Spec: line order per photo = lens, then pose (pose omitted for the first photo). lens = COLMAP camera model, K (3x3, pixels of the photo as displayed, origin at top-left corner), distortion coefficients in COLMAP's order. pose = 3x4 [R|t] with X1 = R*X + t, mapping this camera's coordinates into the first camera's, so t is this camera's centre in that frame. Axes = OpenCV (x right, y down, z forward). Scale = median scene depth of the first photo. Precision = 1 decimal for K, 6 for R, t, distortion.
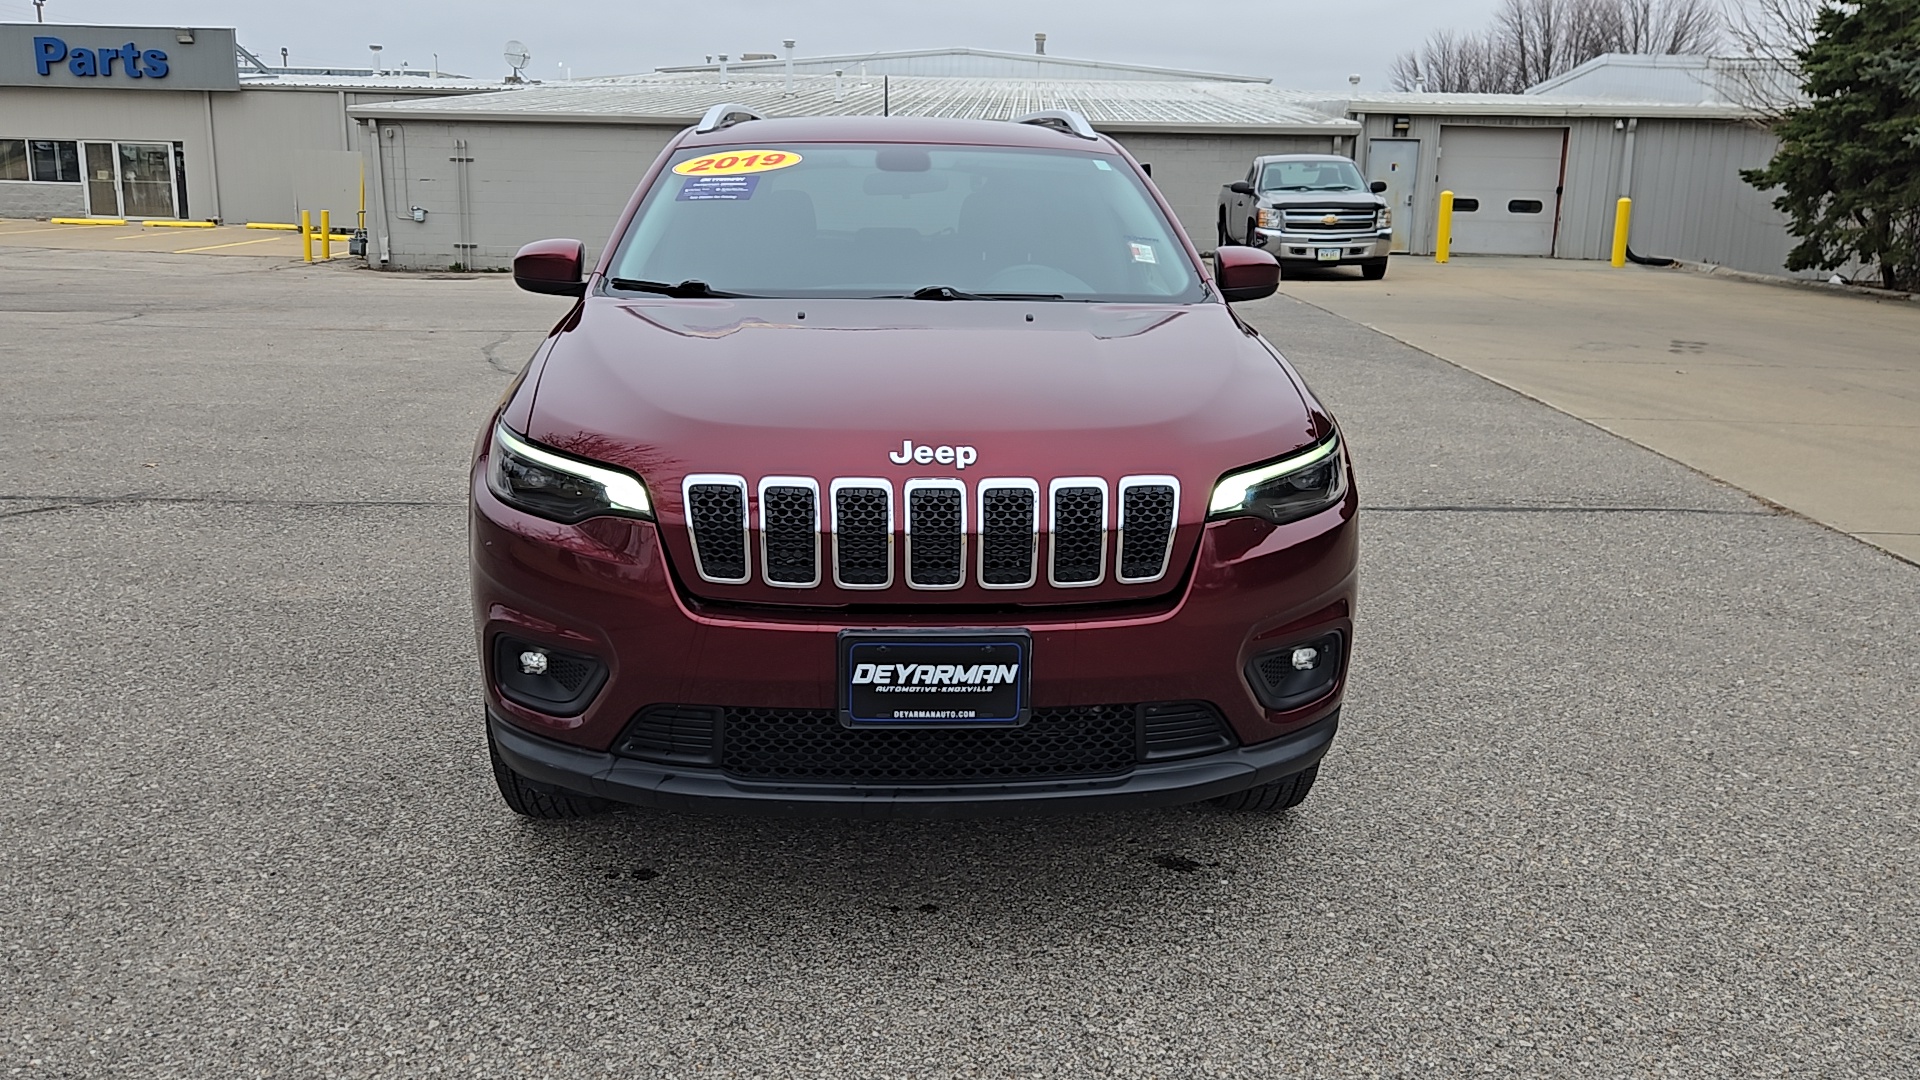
lens RADIAL K [[1622.8, 0, 966.2], [0, 1622.8, 545.6], [0, 0, 1]] dist [0.004592, 0.003607]
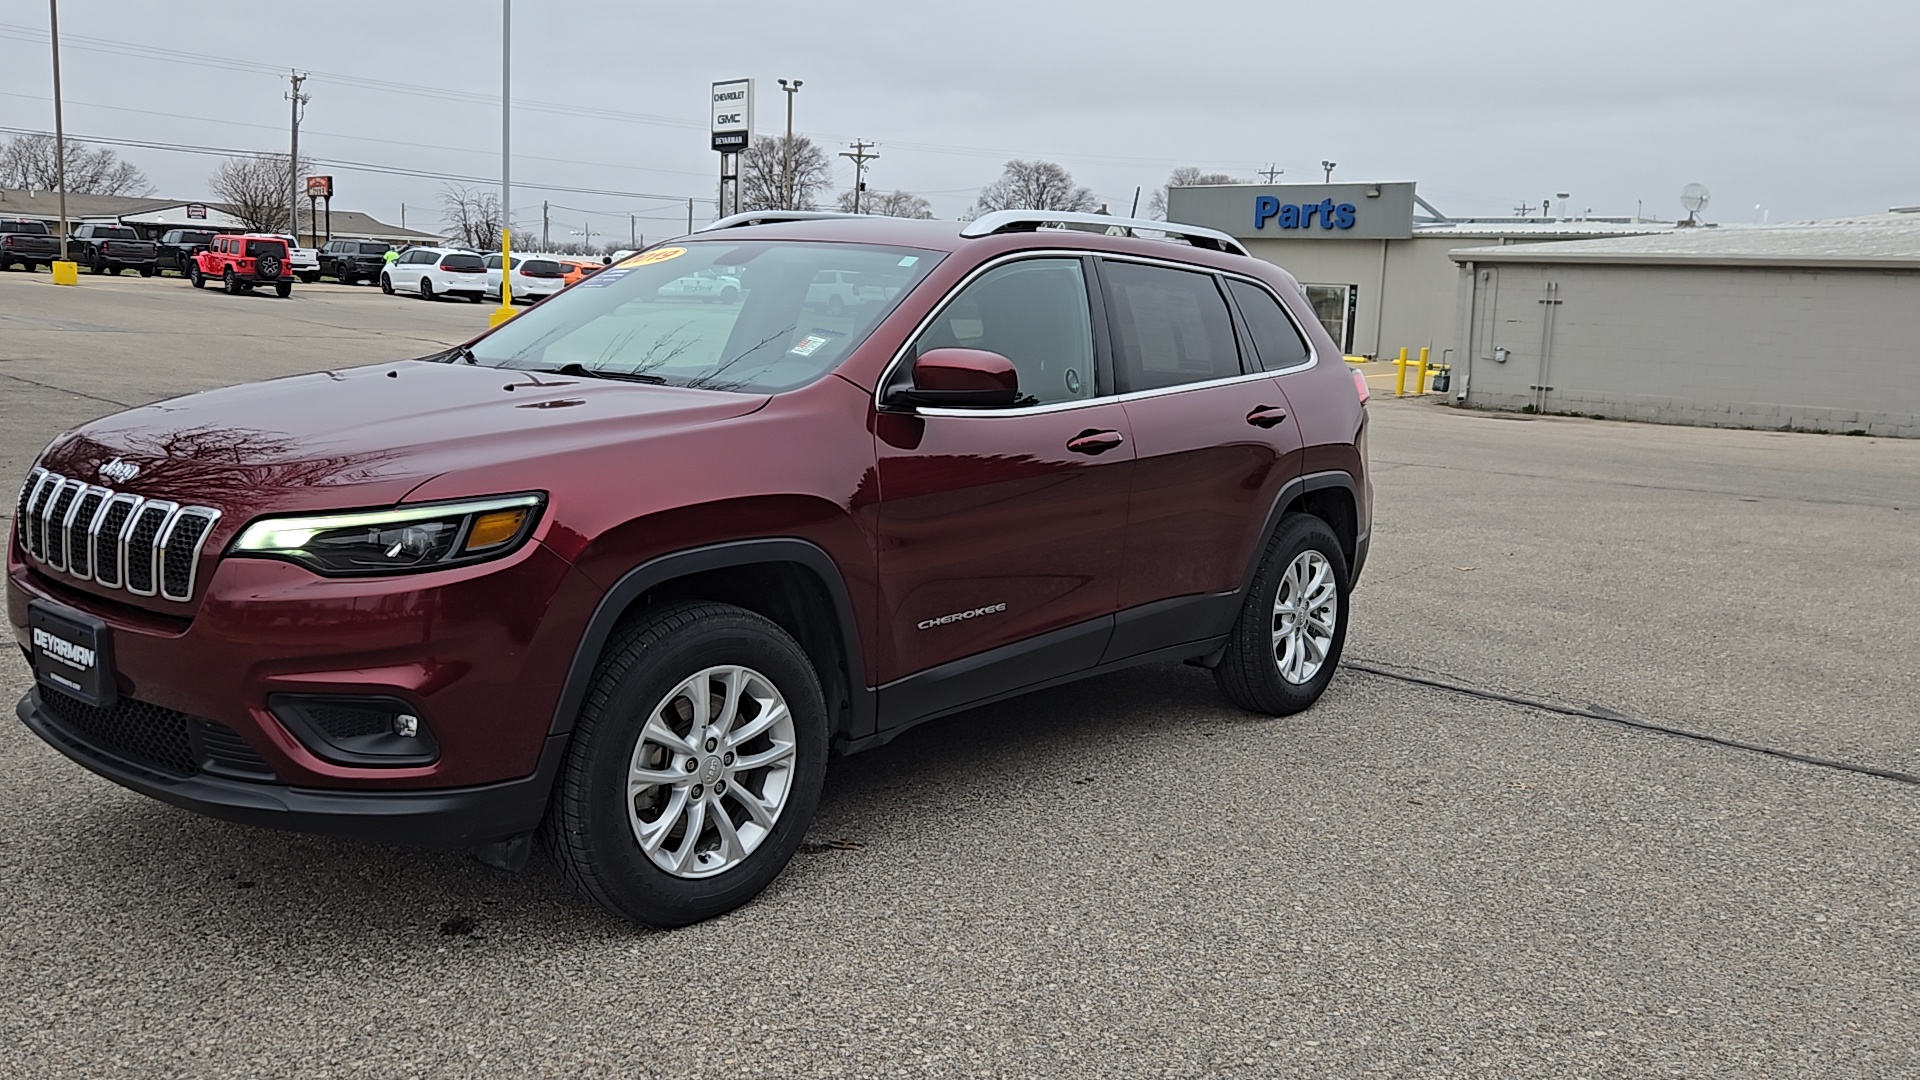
lens RADIAL K [[1622.8, 0, 960.1], [0, 1622.8, 549.2], [0, 0, 1]] dist [0.004592, 0.003607]
pose [[0.712383, 0.118646, -0.691689, 0.128432], [-0.178690, 0.983787, -0.015285, -0.009291], [0.678661, 0.134487, 0.722034, 0.057554]]
